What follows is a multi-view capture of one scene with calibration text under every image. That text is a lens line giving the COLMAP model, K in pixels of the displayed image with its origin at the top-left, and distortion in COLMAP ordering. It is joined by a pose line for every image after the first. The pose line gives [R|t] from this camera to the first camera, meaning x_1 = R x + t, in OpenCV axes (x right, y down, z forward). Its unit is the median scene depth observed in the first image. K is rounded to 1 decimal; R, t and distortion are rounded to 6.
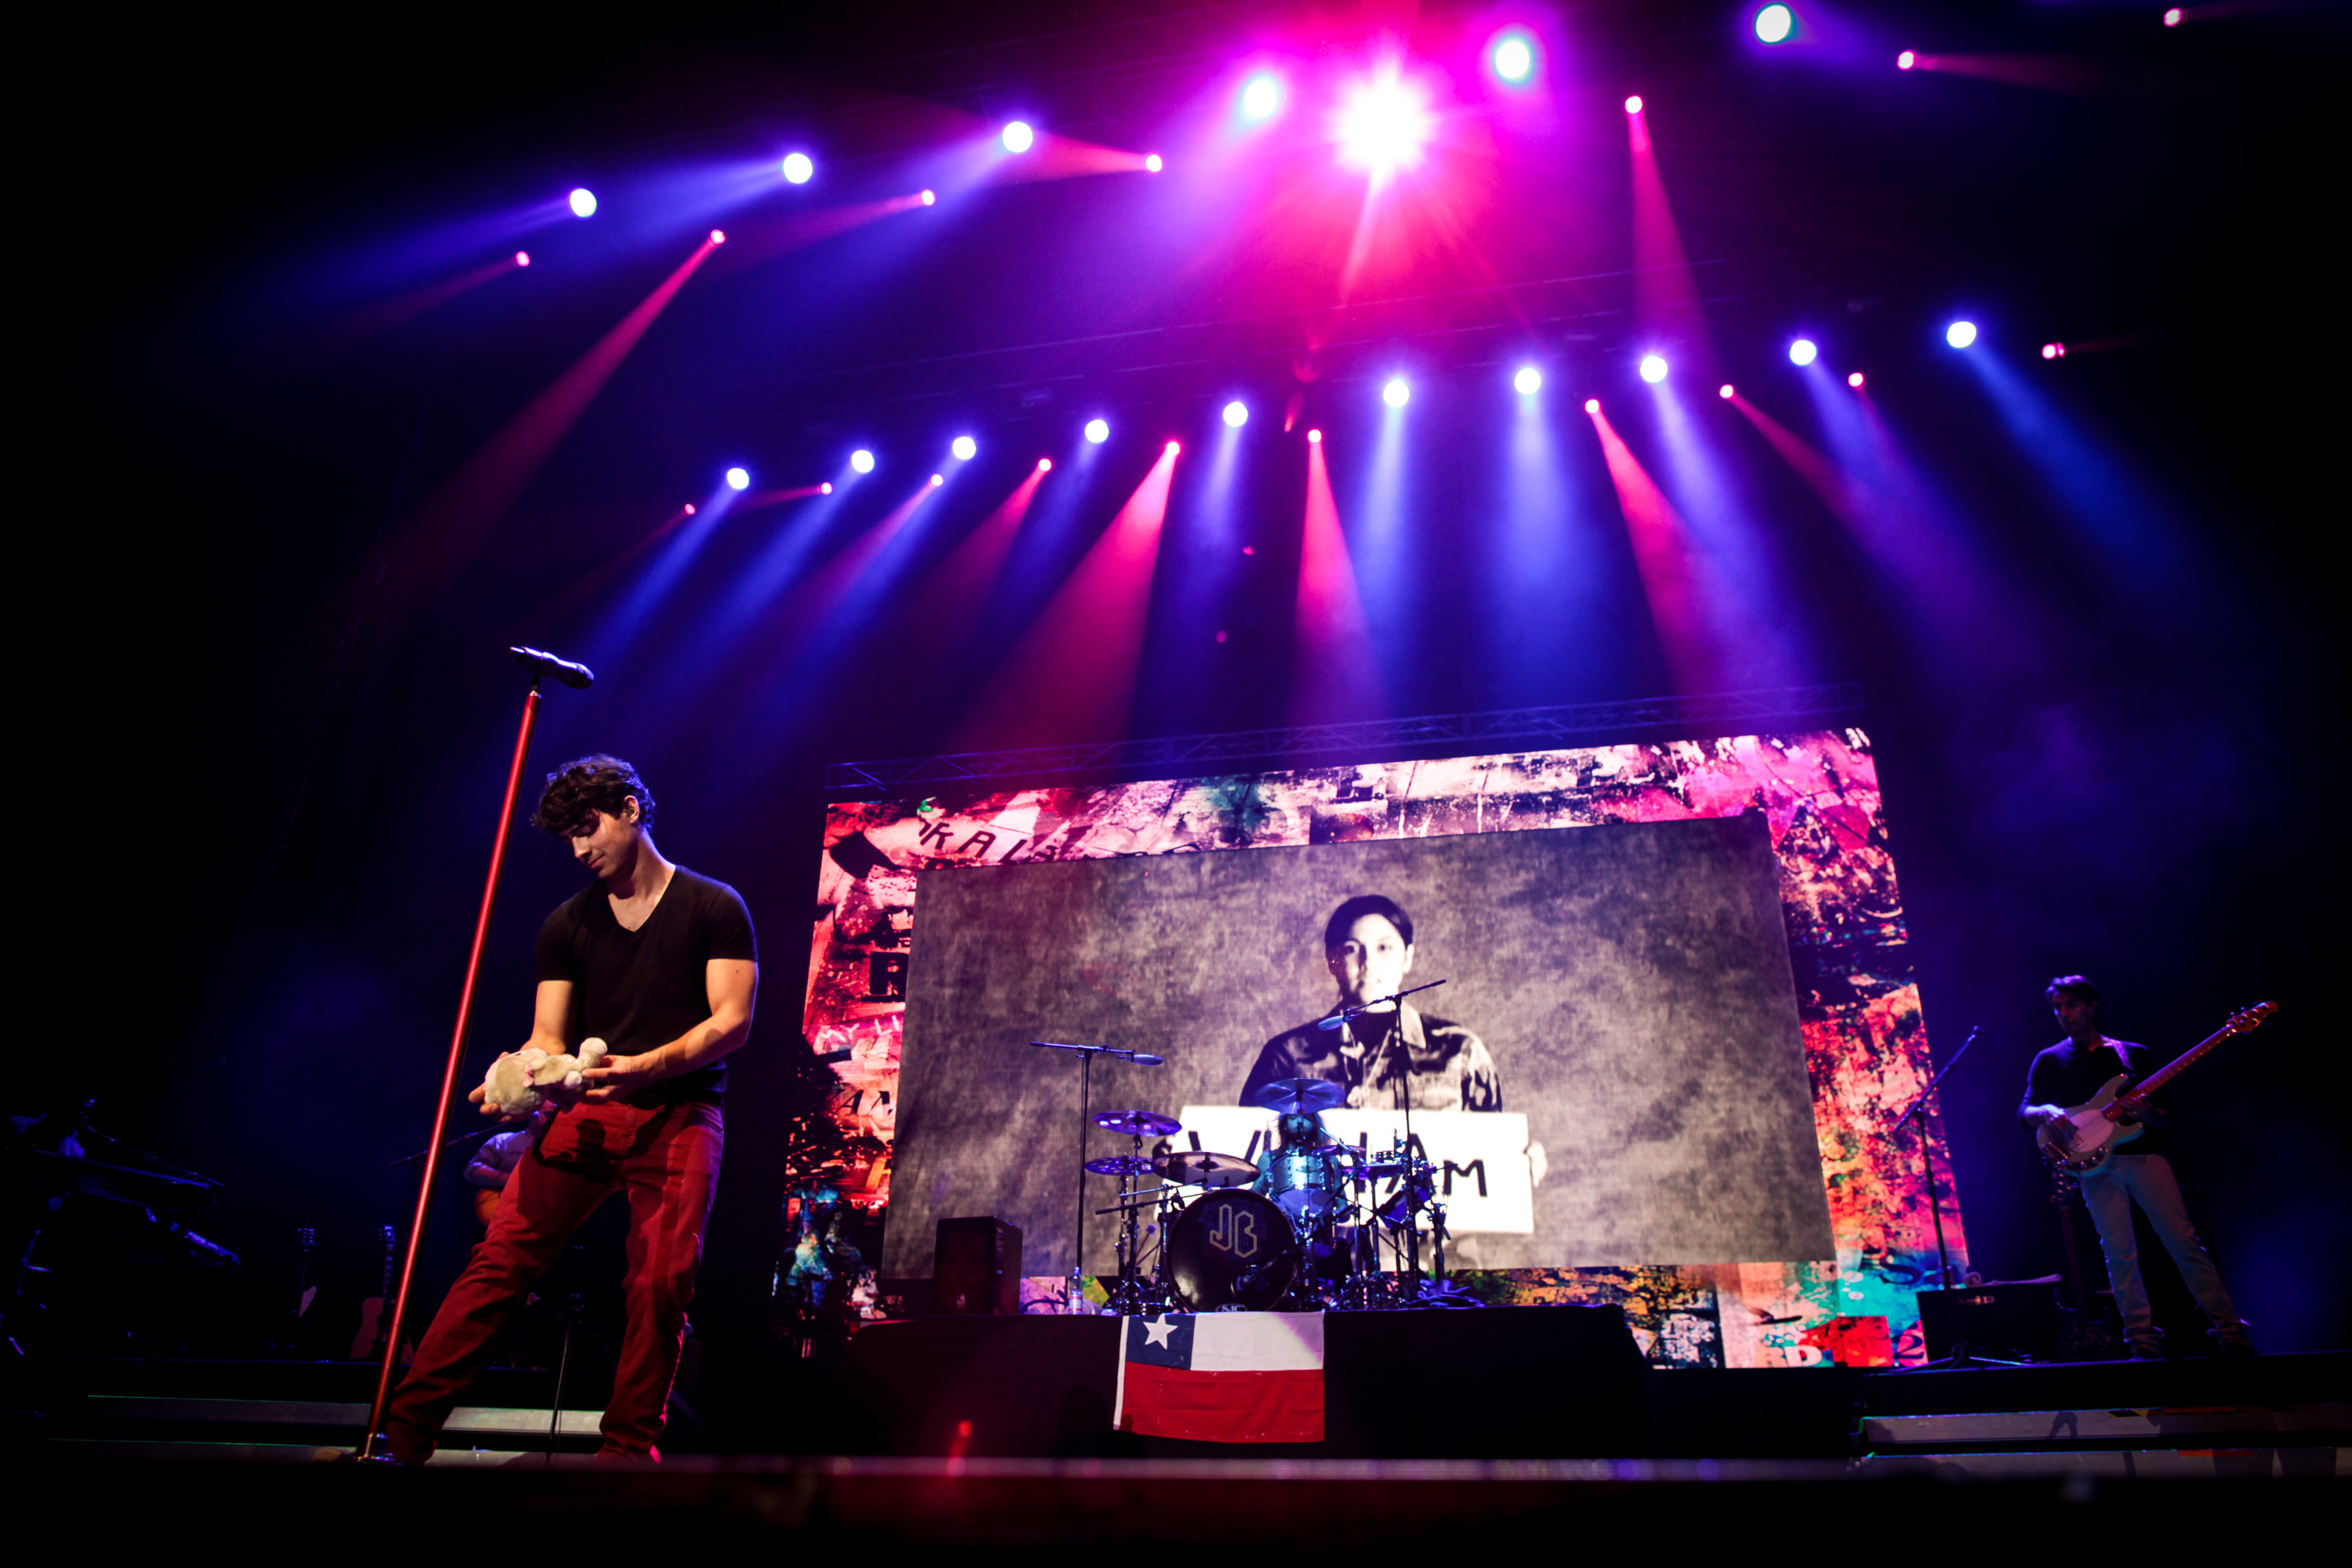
lens RADIAL K [[1634.6, 0, 1185.1], [0, 1634.6, 815.9], [0, 0, 1]] dist [-0.061068, 0.073499]
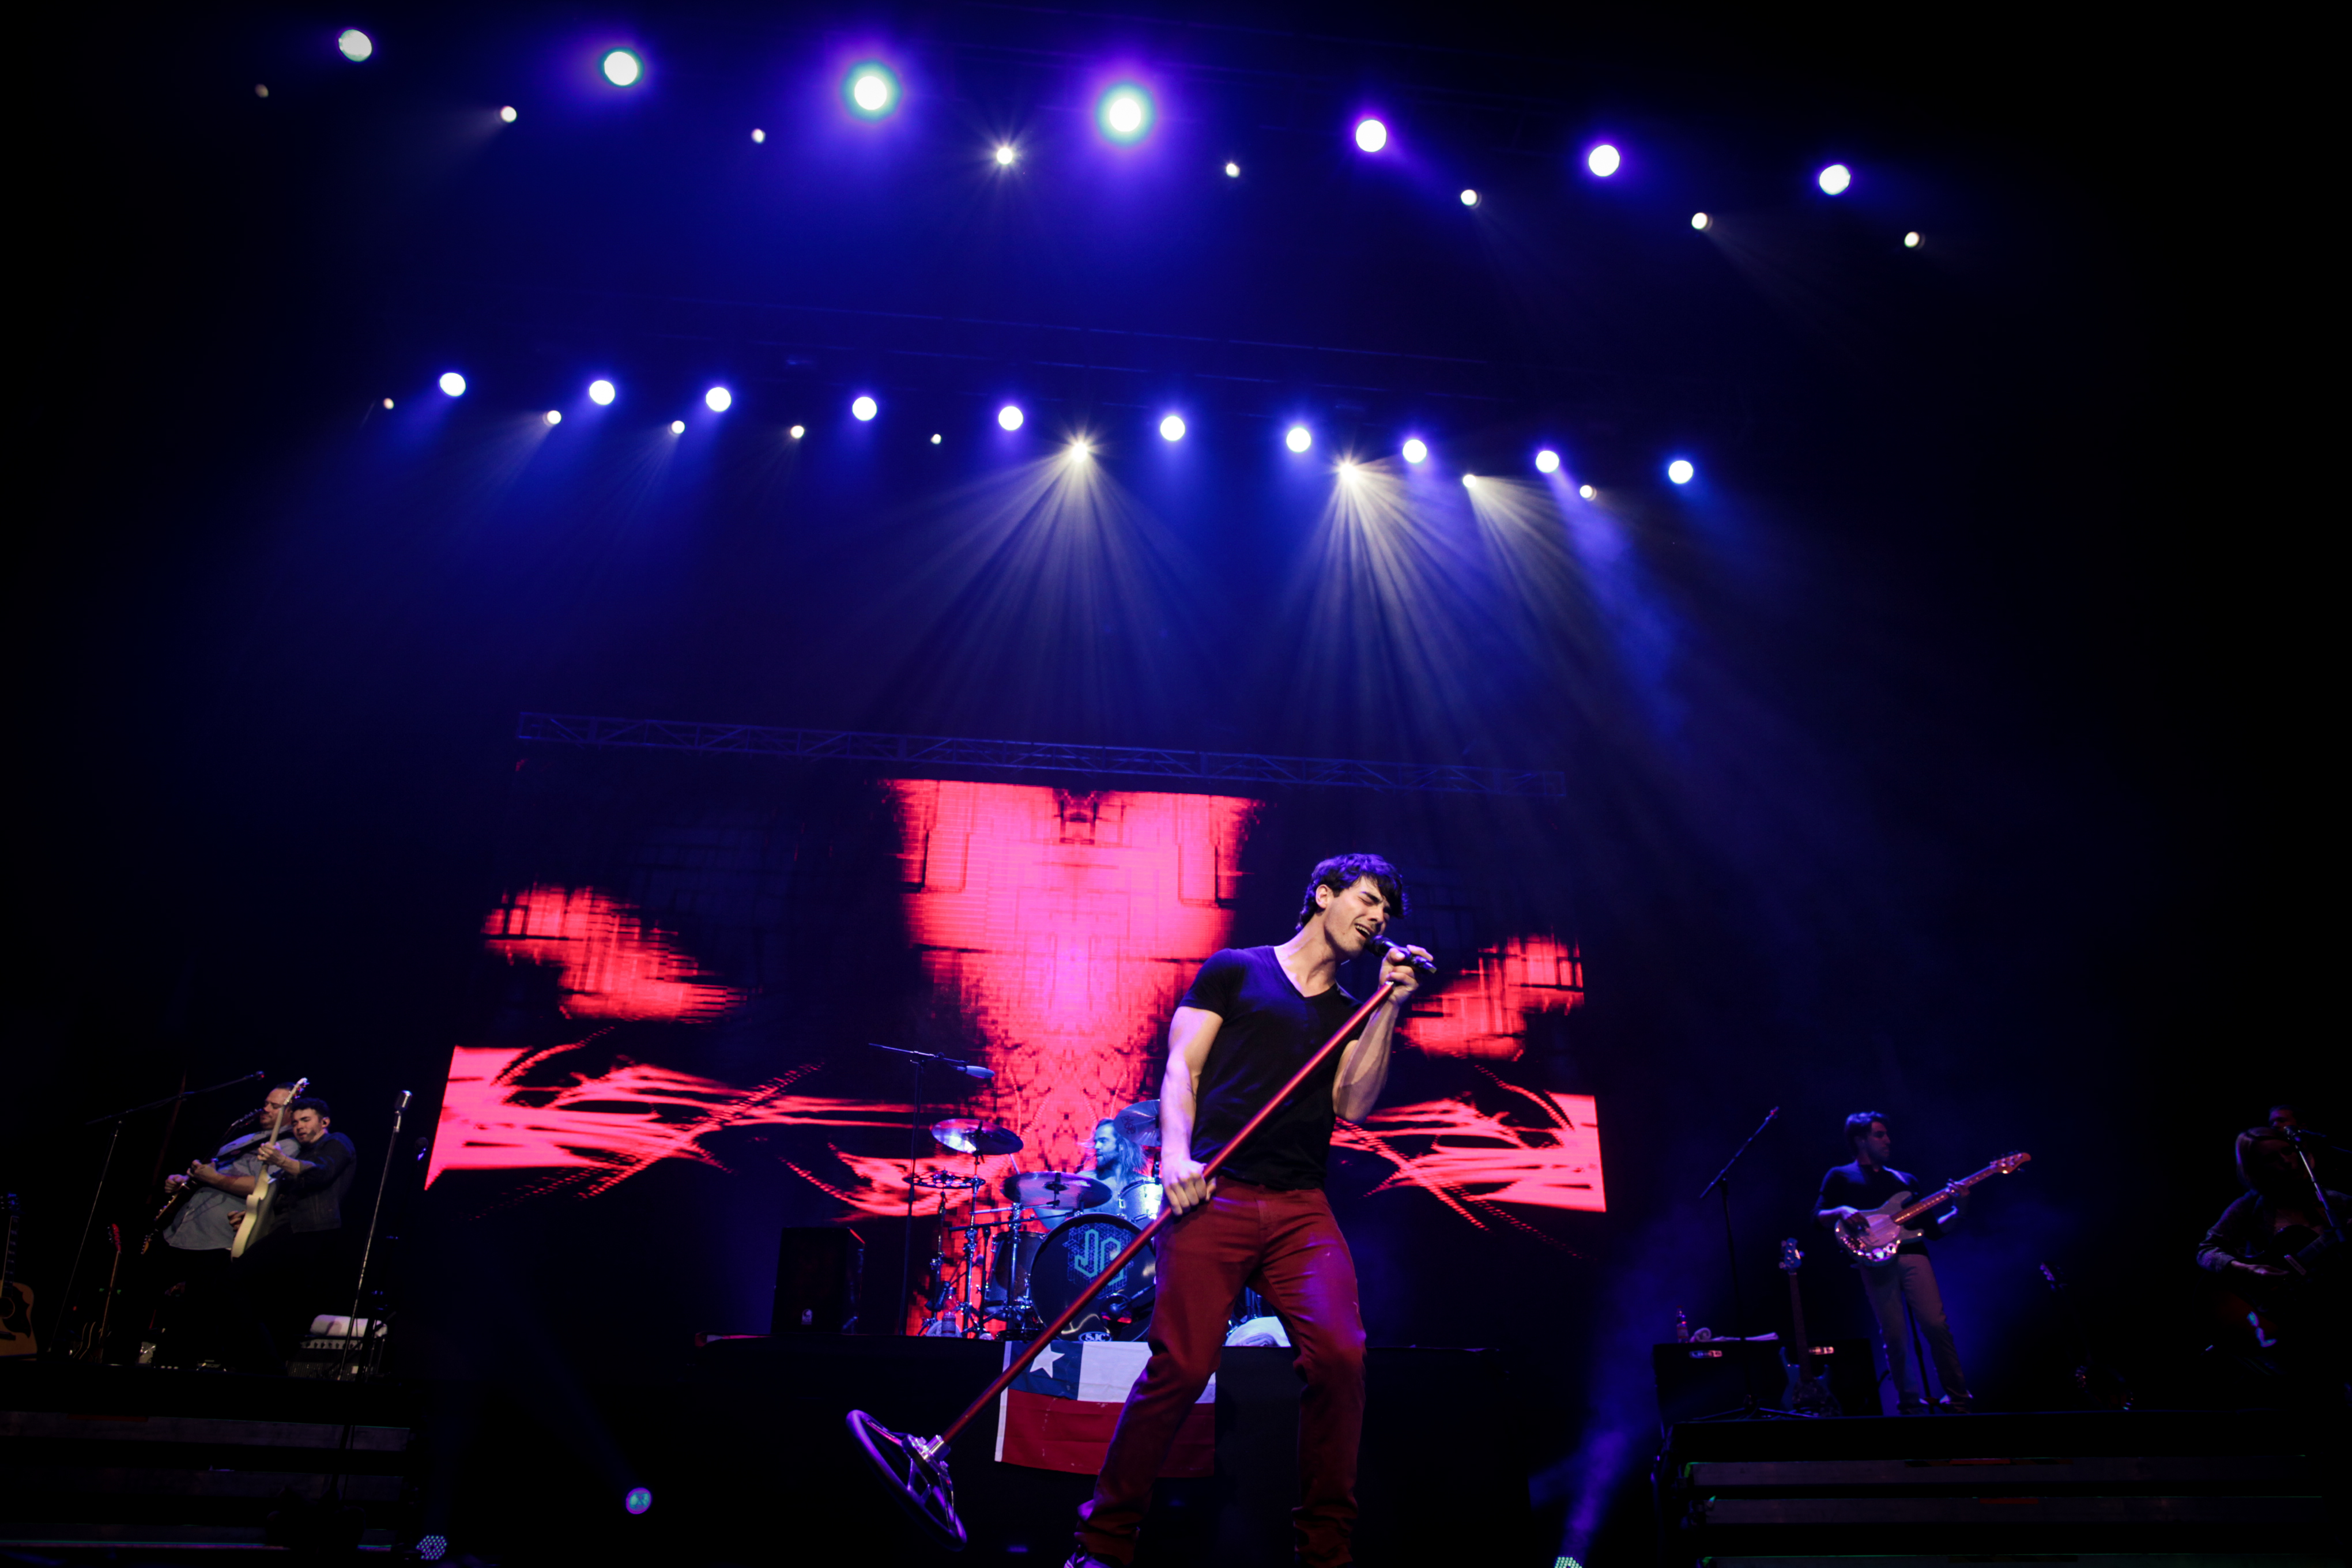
lens RADIAL K [[1634.6, 0, 1185.1], [0, 1634.6, 815.9], [0, 0, 1]] dist [-0.061068, 0.073499]
pose [[0.954688, 0.126234, 0.269511, -0.164794], [-0.122935, 0.991986, -0.029159, 0.011627], [-0.271032, -0.005295, 0.962556, 0.038424]]
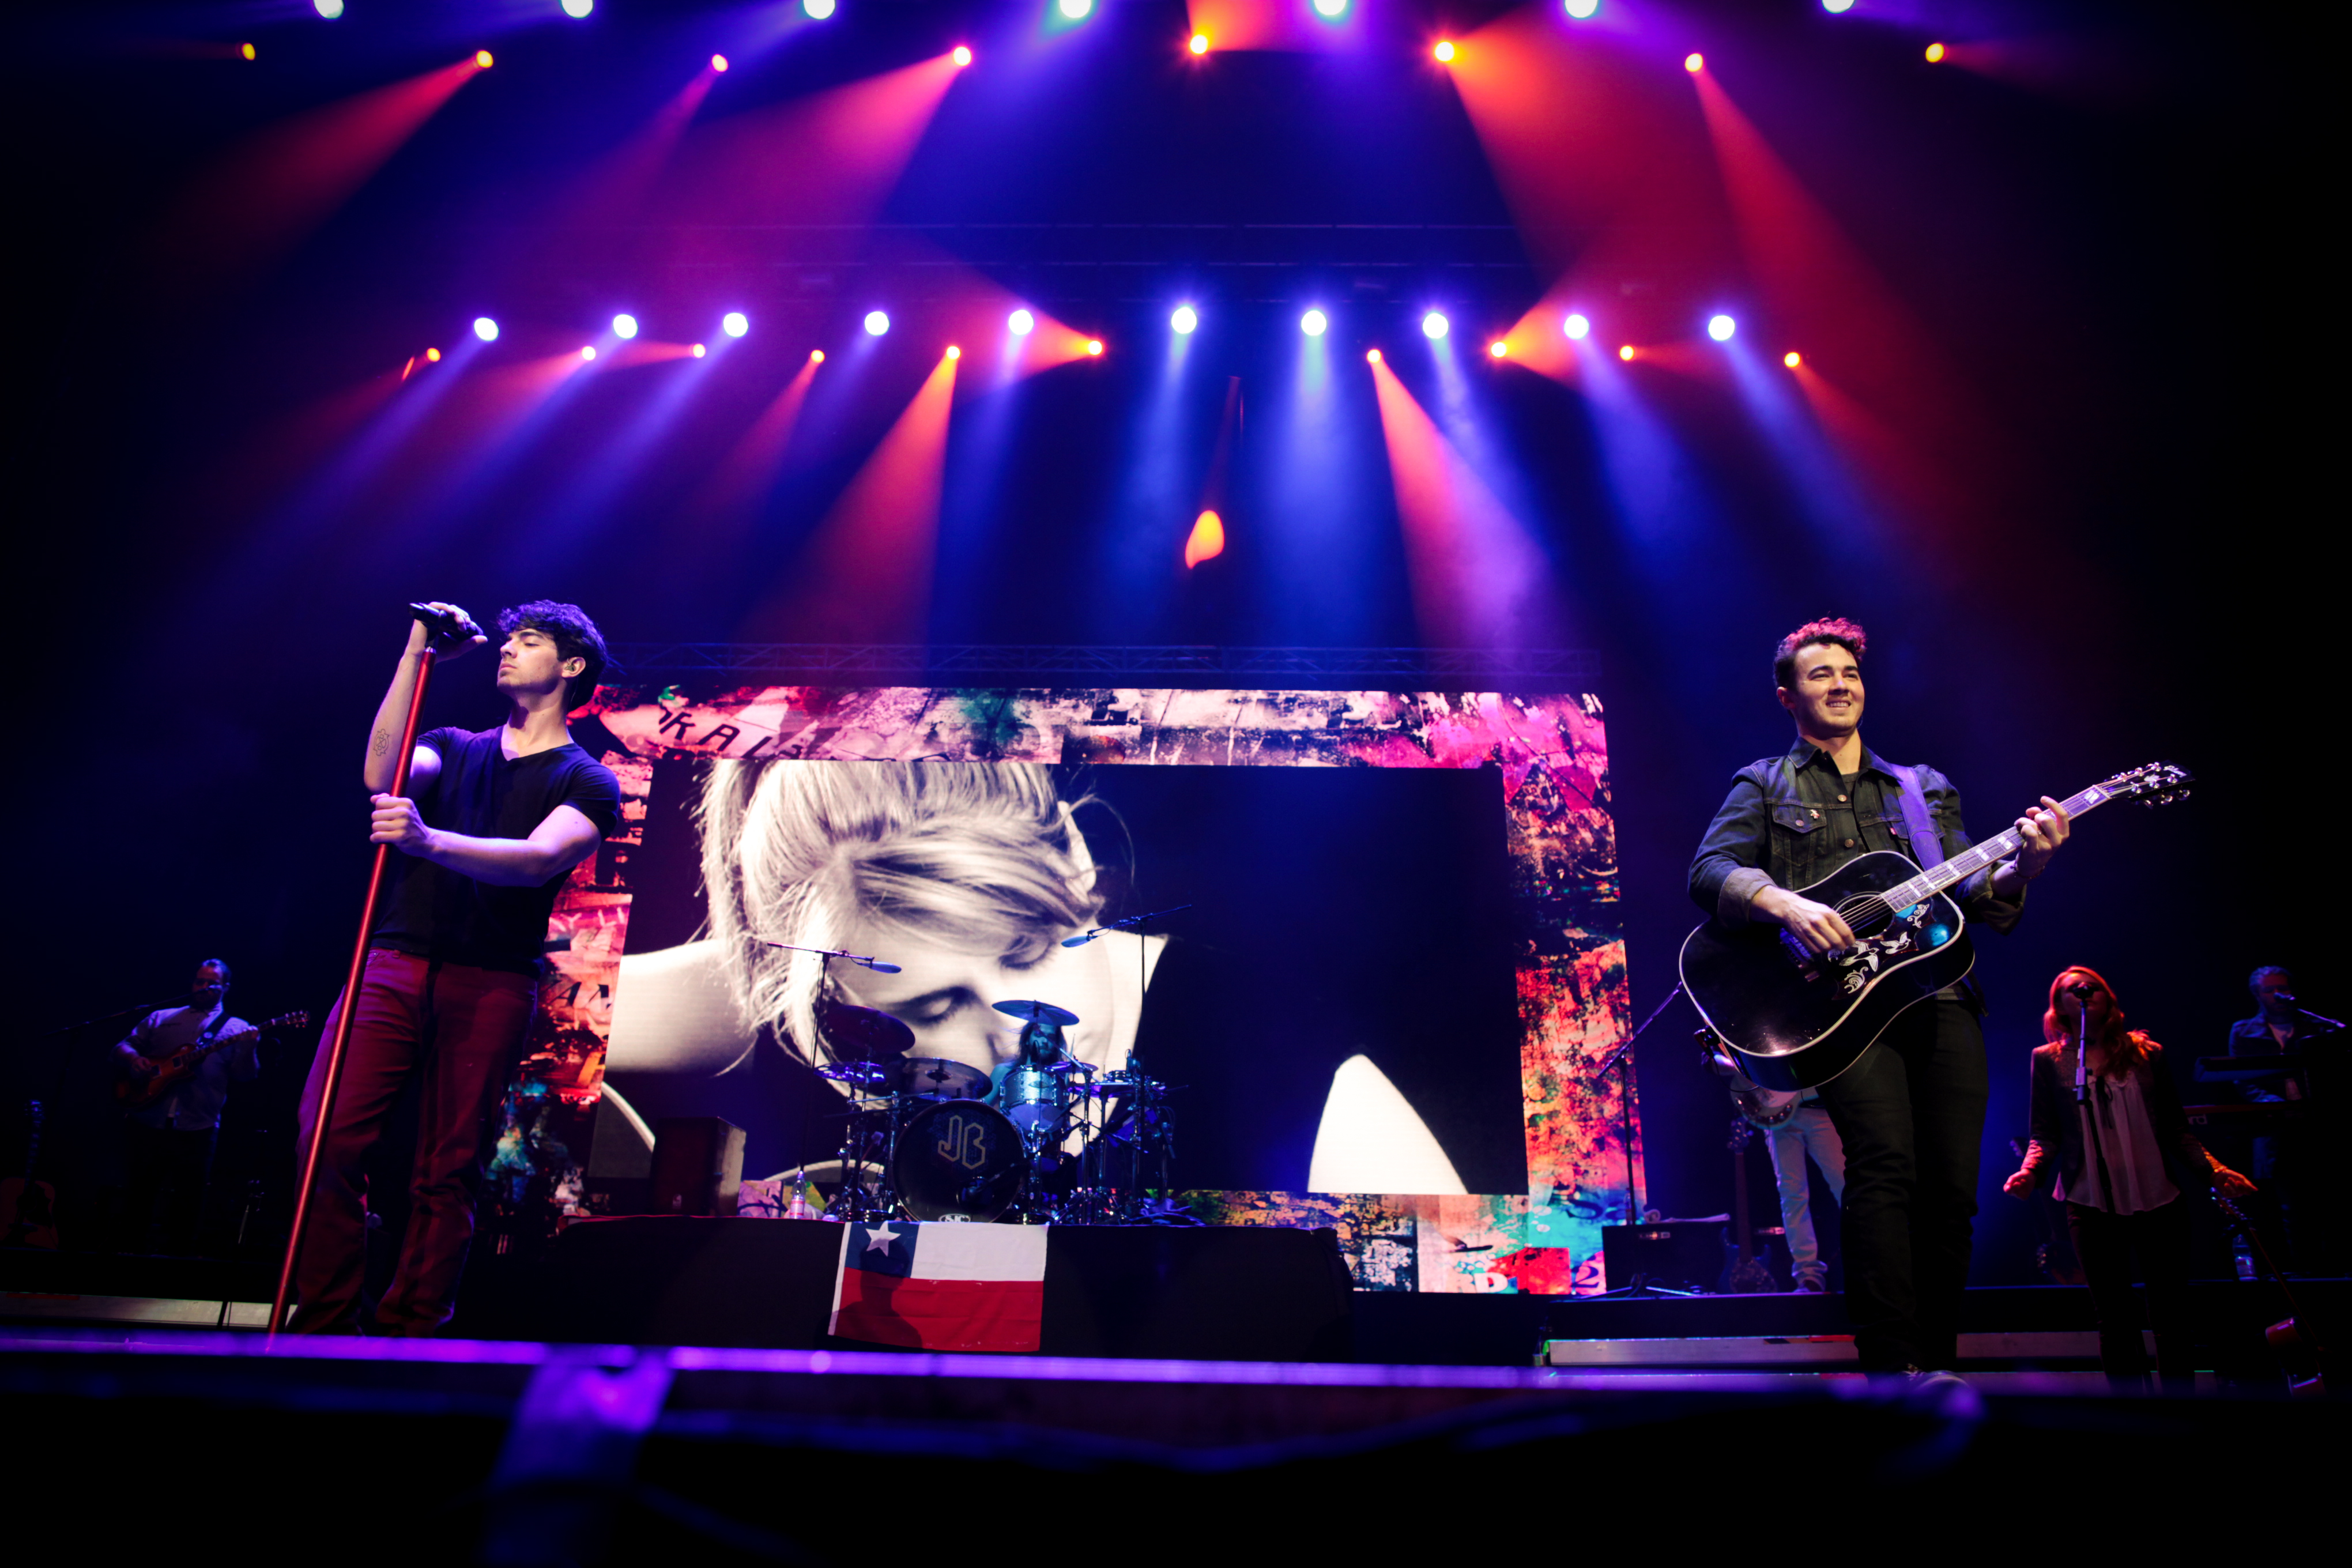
lens RADIAL K [[1634.6, 0, 1185.1], [0, 1634.6, 815.9], [0, 0, 1]] dist [-0.061068, 0.073499]
pose [[0.984201, 0.072315, 0.161613, -0.008615], [-0.080080, 0.995901, 0.042053, 0.001070], [-0.157910, -0.054330, 0.985958, -0.000165]]
